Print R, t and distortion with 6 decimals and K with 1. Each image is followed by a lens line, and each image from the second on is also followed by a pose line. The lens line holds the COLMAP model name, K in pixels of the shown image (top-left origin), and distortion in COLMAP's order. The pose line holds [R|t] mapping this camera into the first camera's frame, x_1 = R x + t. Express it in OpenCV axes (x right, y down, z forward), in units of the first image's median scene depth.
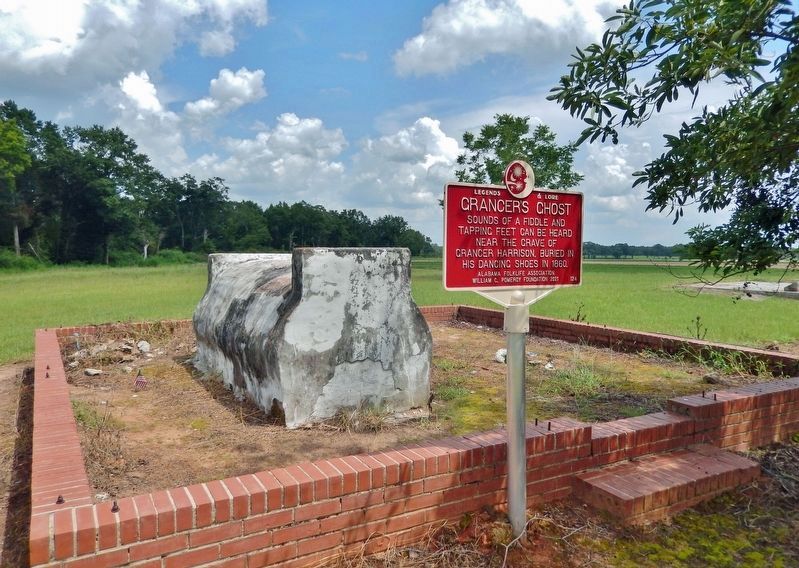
lens RADIAL K [[592.1, 0, 399.5], [0, 592.1, 284.0], [0, 0, 1]] dist [0.001653, 0.000236]
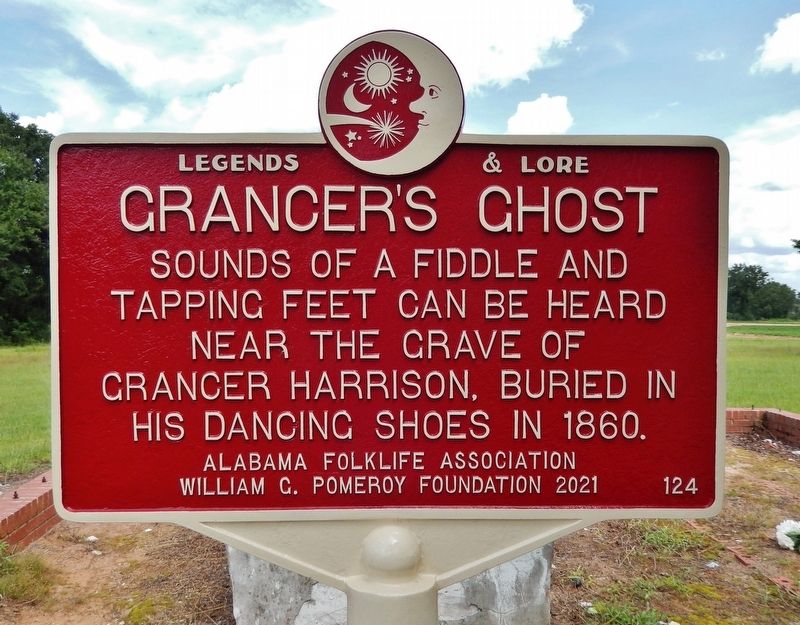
lens RADIAL K [[681.6, 0, 399.8], [0, 681.6, 332.2], [0, 0, 1]] dist [0.005612, 0.012646]
pose [[0.880986, 0.008241, -0.473070, 0.348437], [-0.020241, 0.999589, -0.020280, -0.069728], [0.472708, 0.027442, 0.880792, 0.736627]]
